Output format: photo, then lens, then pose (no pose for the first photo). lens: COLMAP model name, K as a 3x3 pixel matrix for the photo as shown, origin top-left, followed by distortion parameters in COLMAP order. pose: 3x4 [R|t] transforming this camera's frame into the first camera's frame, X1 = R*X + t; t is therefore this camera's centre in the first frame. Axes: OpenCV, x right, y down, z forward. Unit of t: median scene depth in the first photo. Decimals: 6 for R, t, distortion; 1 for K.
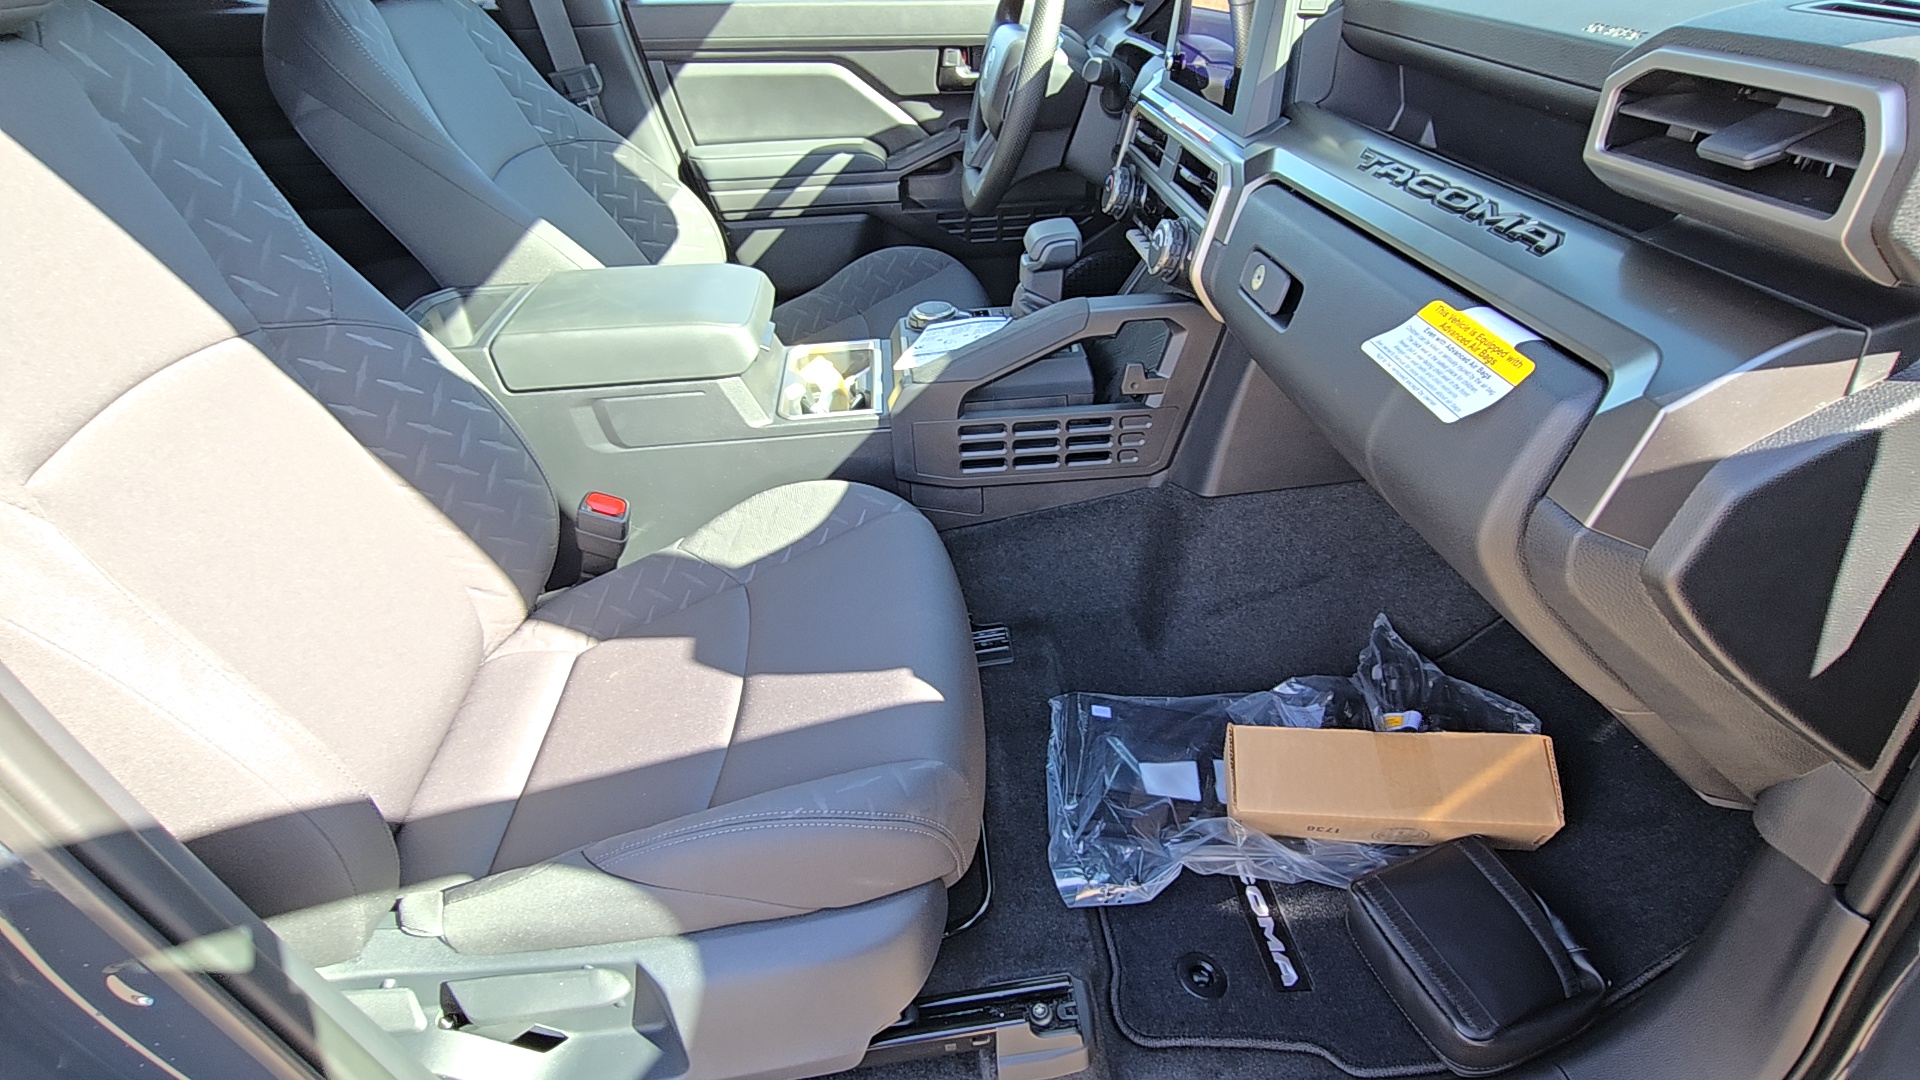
lens RADIAL K [[968.5, 0, 961.9], [0, 968.5, 546.2], [0, 0, 1]] dist [-0.000091, 0.001123]
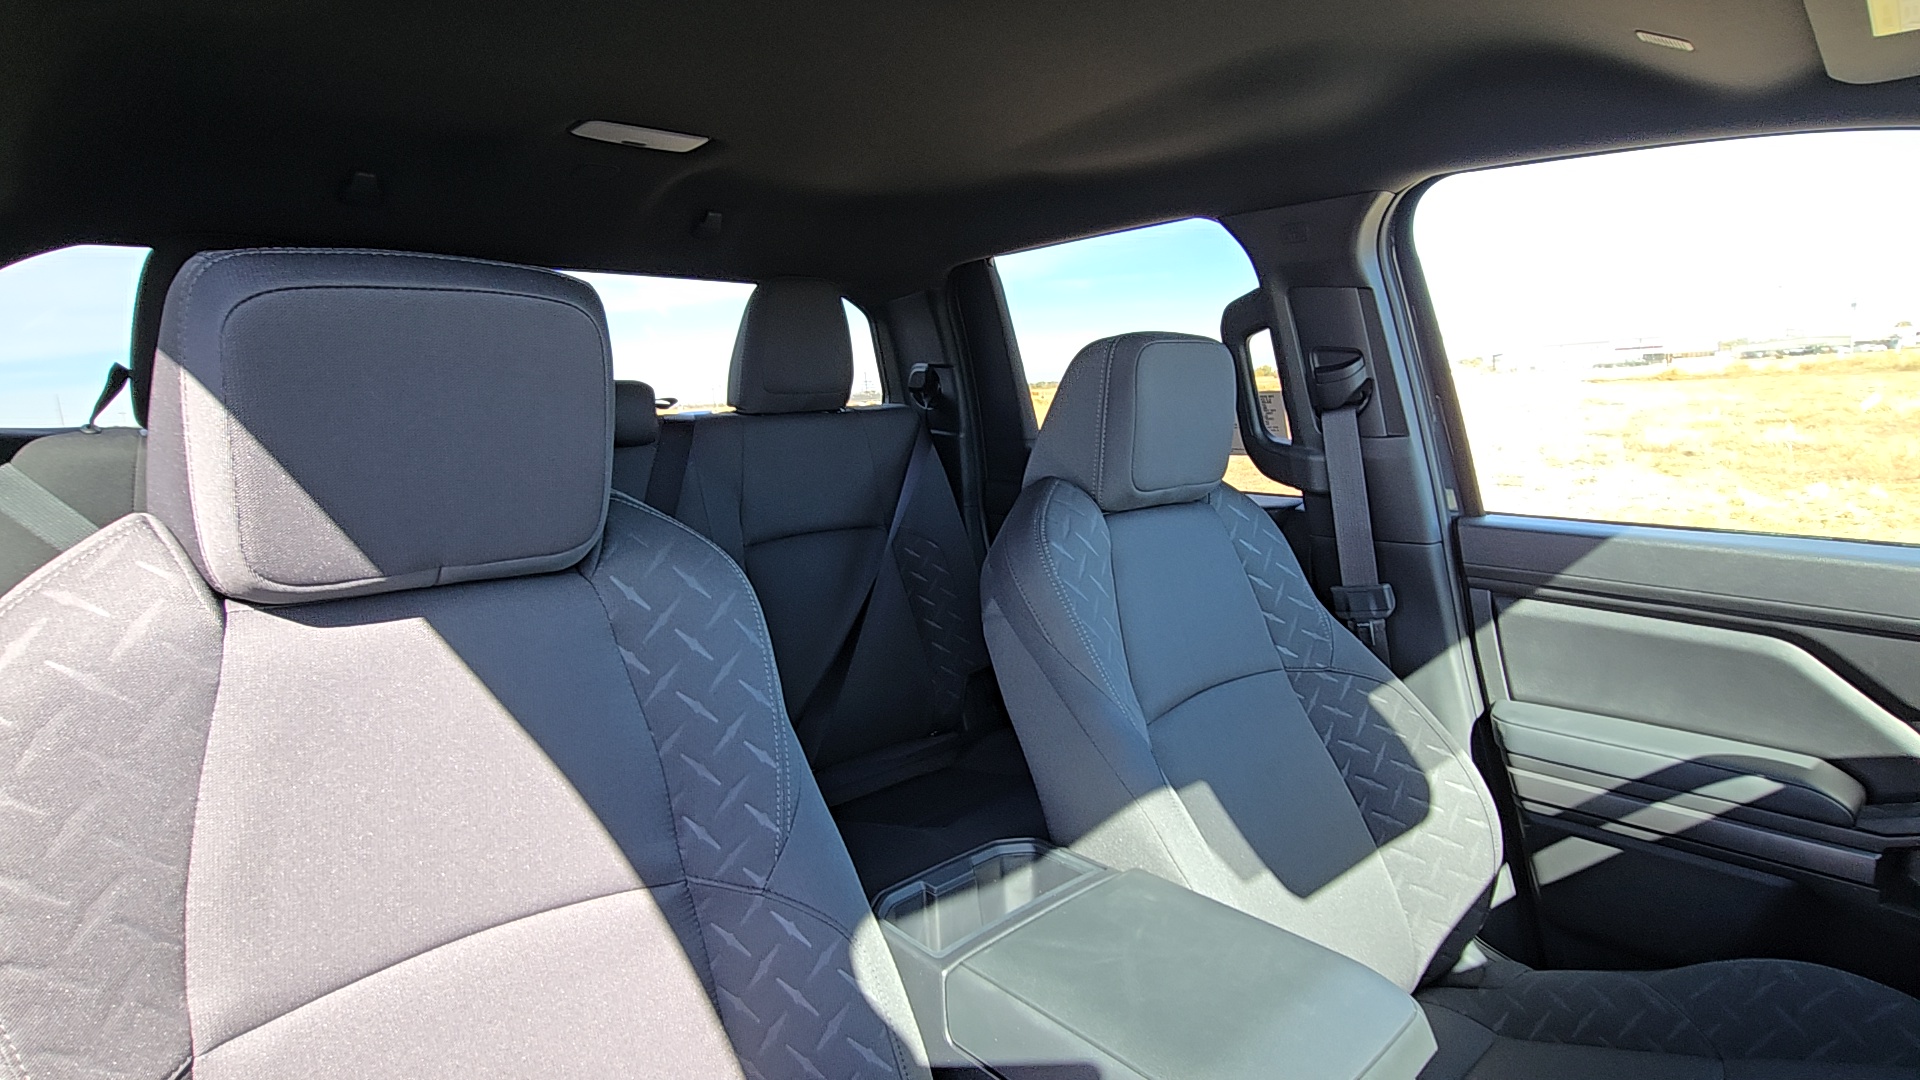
lens RADIAL K [[968.5, 0, 961.9], [0, 968.5, 546.2], [0, 0, 1]] dist [-0.000091, 0.001123]
pose [[0.610891, 0.125958, -0.781631, 0.038313], [-0.427465, 0.883469, -0.191720, -0.336265], [0.666398, 0.451240, 0.593546, 0.418694]]
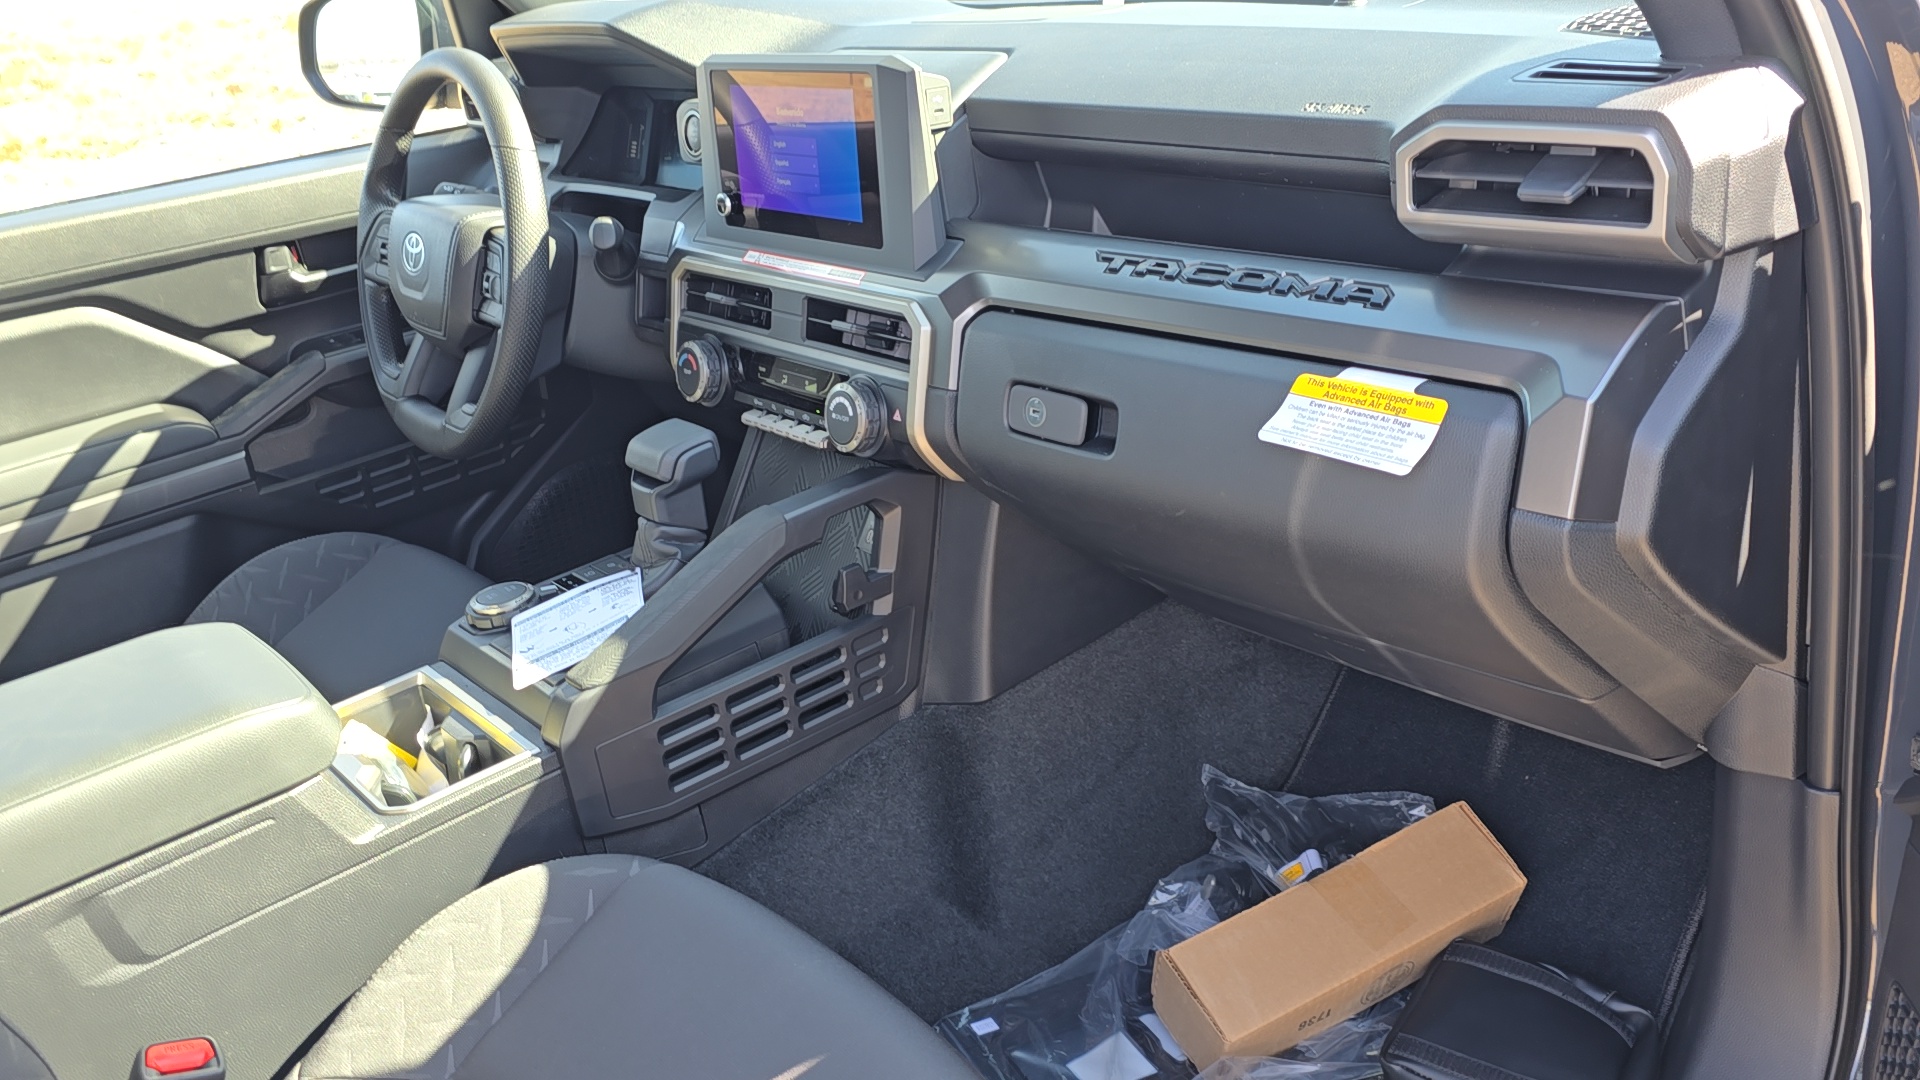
lens RADIAL K [[1579.2, 0, 959.3], [0, 1579.2, 552.8], [0, 0, 1]] dist [-0.006738, 0.004116]
pose [[0.821670, -0.297018, 0.486455, -0.332697], [0.396563, 0.910947, -0.113632, -0.023428], [-0.409384, 0.286279, 0.866285, -0.103176]]
